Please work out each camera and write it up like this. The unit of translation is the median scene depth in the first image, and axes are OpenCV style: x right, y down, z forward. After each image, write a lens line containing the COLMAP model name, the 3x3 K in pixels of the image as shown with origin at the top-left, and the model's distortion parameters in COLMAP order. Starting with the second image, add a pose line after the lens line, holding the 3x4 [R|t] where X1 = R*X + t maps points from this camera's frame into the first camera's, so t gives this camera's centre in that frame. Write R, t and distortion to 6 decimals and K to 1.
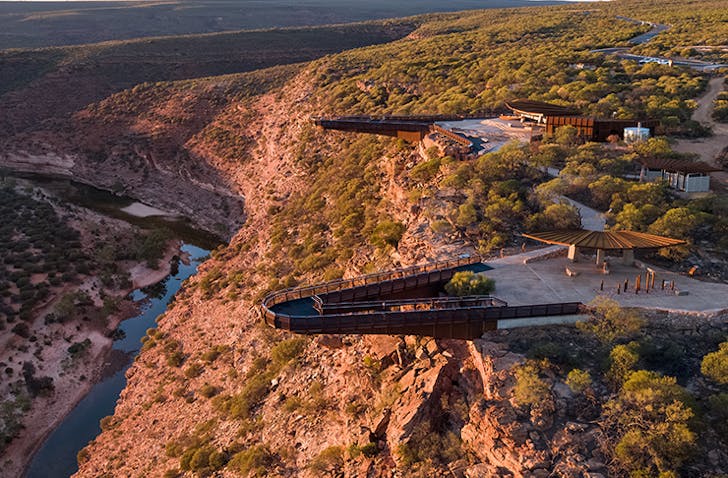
lens RADIAL K [[650.3, 0, 363.6], [0, 650.3, 241.5], [0, 0, 1]] dist [-0.019652, 0.012584]
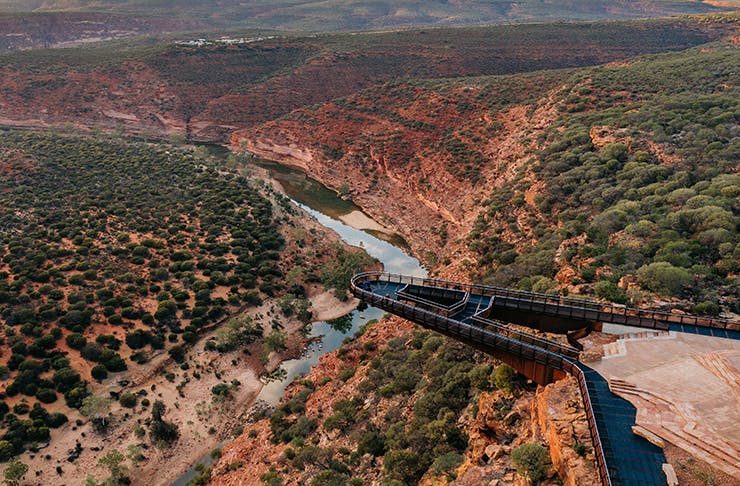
lens RADIAL K [[661.0, 0, 369.4], [0, 661.0, 239.0], [0, 0, 1]] dist [-0.019652, 0.012584]
pose [[0.909814, 0.160931, -0.382545, 0.033294], [-0.155715, 0.986786, 0.044787, -0.064351], [0.384697, 0.018820, 0.922851, 0.133295]]
